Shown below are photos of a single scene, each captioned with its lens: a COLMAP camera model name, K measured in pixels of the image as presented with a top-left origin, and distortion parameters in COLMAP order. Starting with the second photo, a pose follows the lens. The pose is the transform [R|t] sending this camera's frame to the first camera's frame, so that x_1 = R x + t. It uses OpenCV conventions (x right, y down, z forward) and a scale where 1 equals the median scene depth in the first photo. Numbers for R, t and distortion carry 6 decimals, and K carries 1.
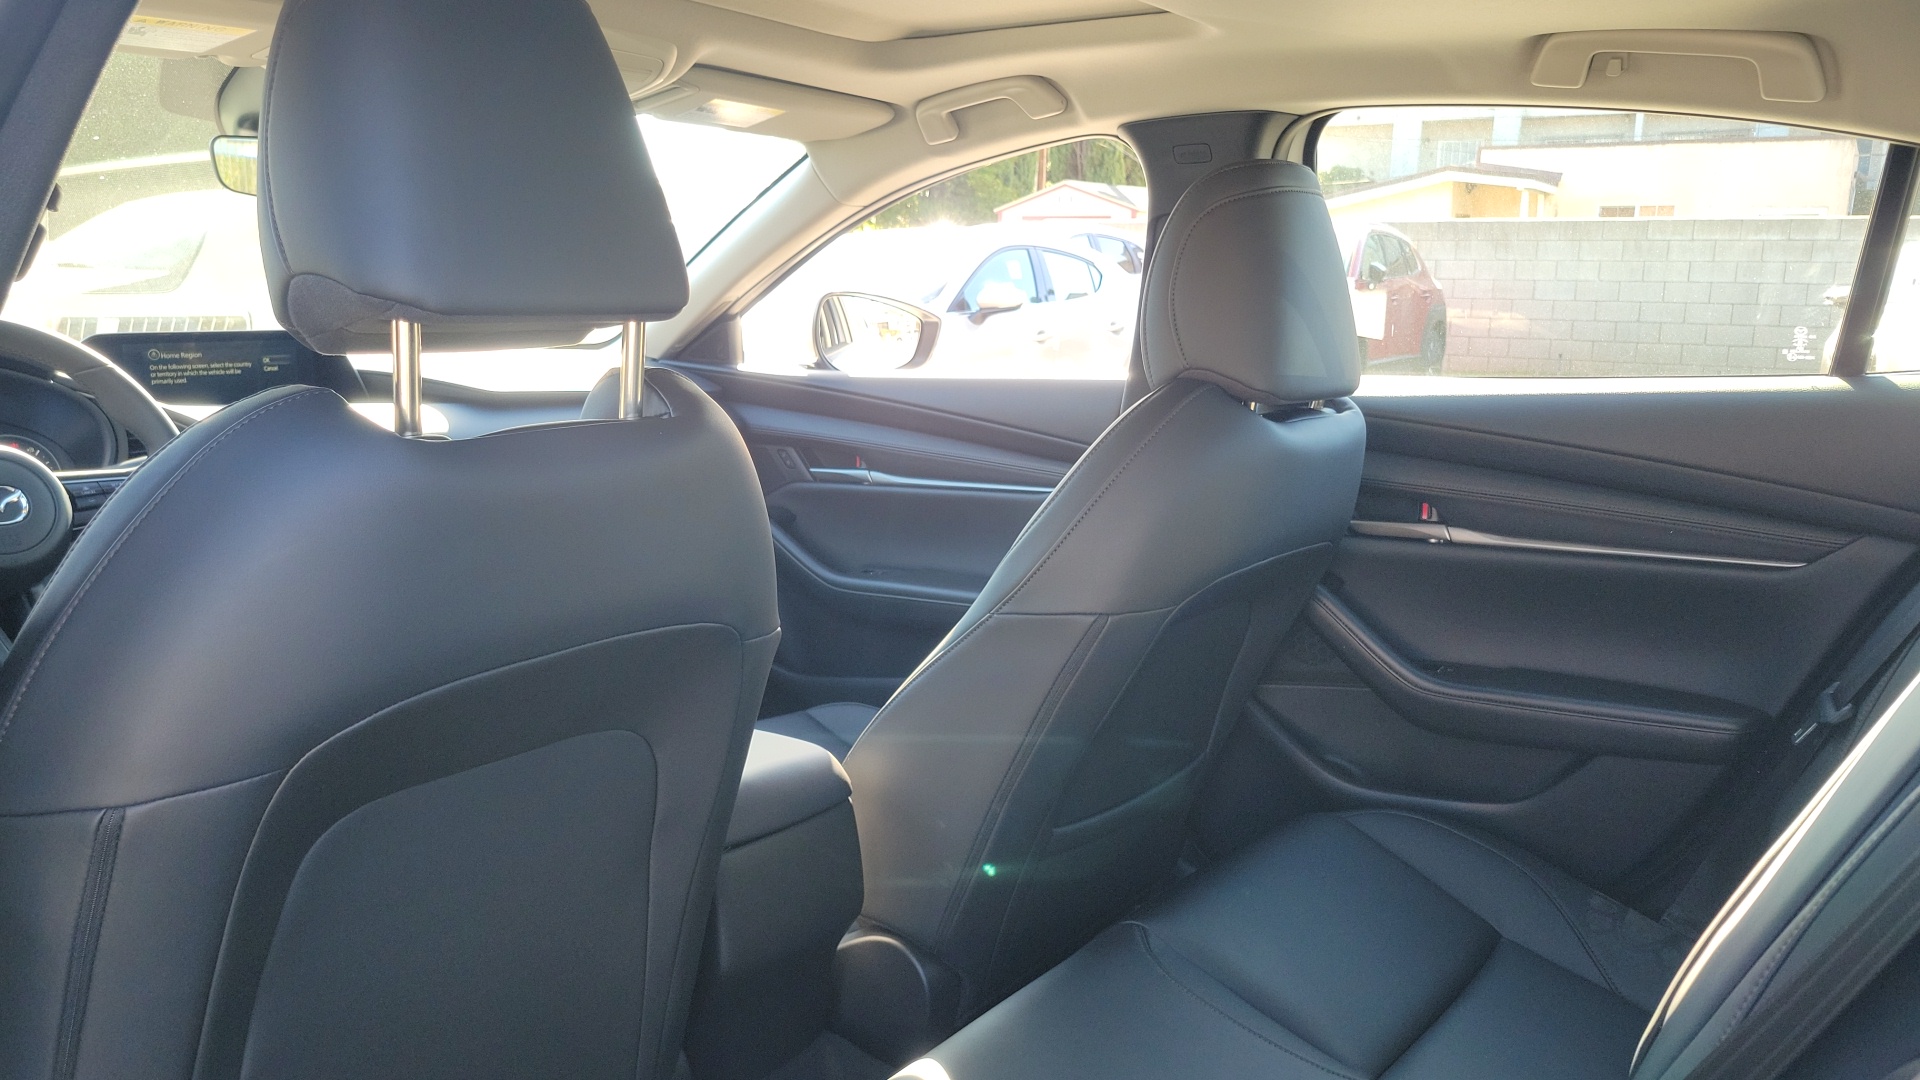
lens RADIAL K [[1419.4, 0, 960.0], [0, 1419.4, 540.0], [0, 0, 1]] dist [0.004915, -0.006737]
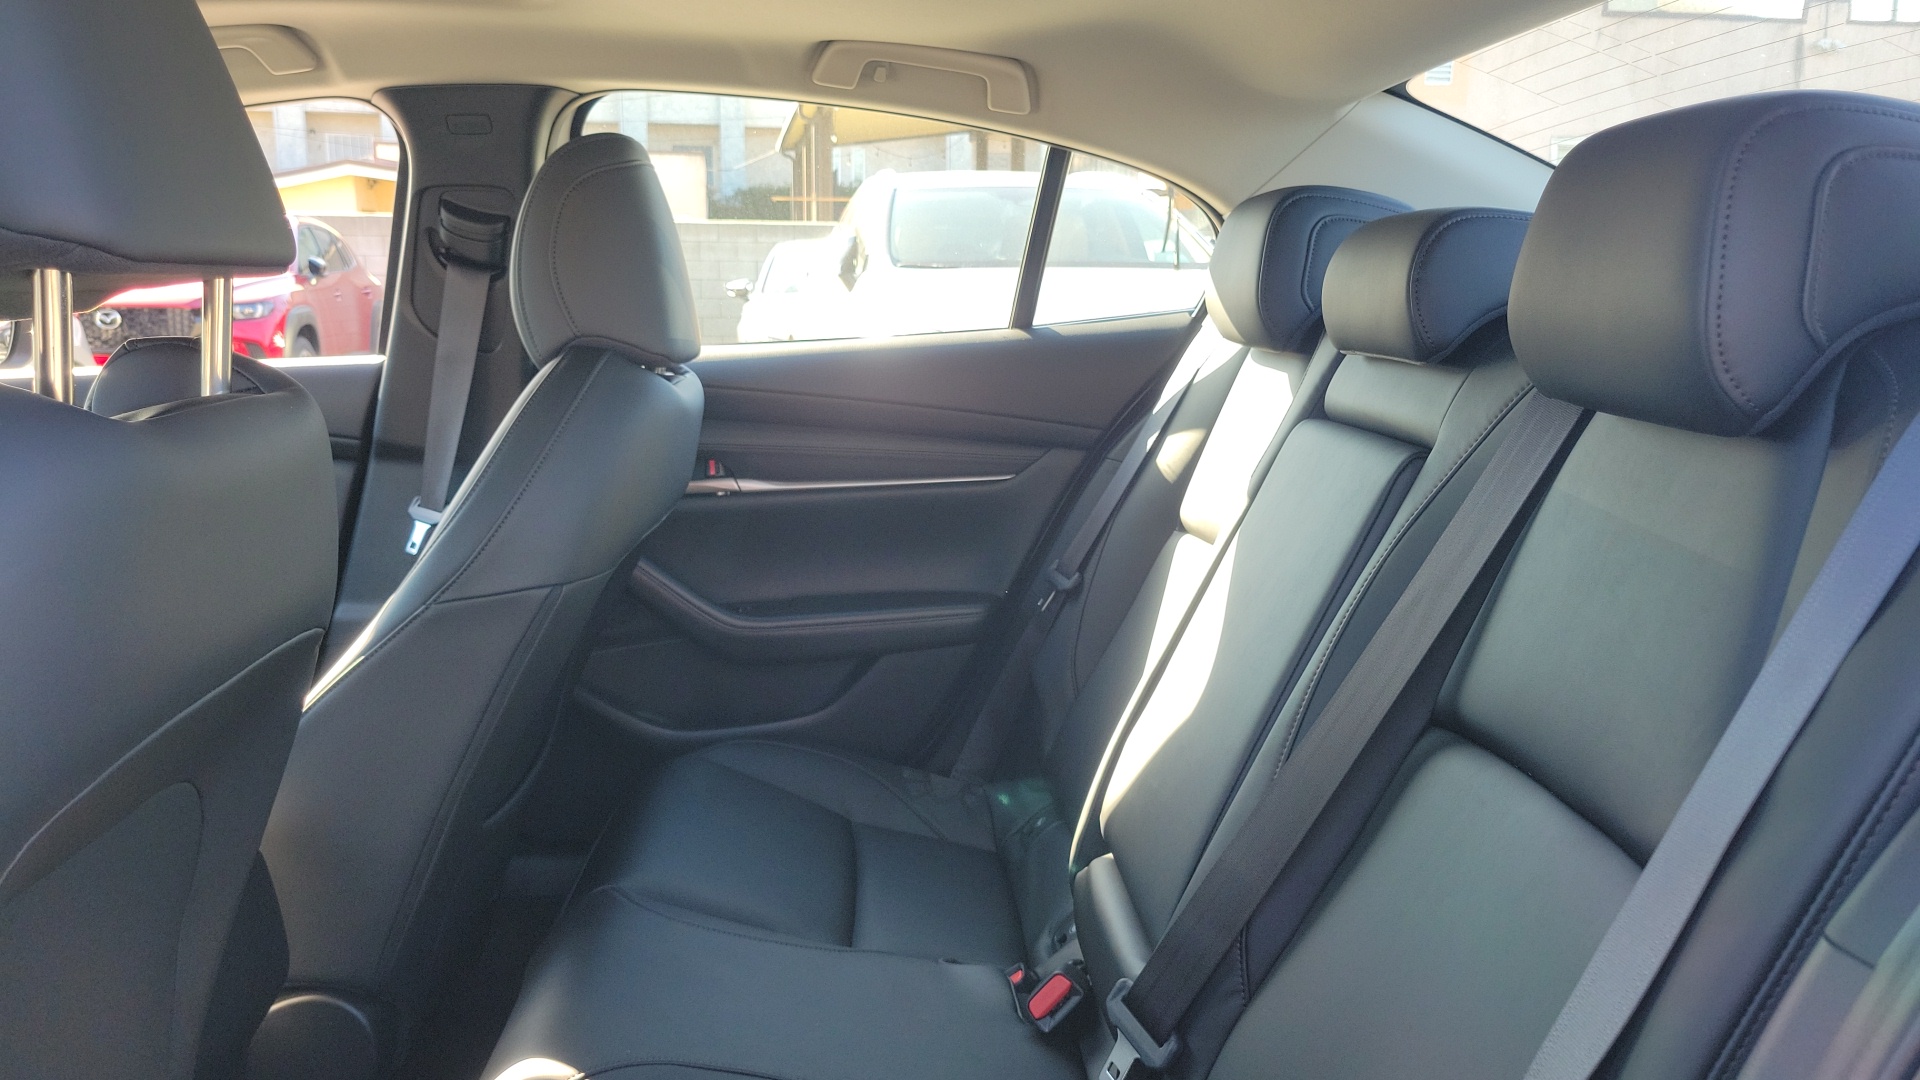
lens RADIAL K [[1430.6, 0, 955.1], [0, 1430.6, 547.5], [0, 0, 1]] dist [0.001004, -0.003853]
pose [[0.747800, -0.127711, 0.651525, -0.286748], [0.124629, 0.990882, 0.051185, 0.008477], [-0.652121, 0.042923, 0.756898, 0.052800]]
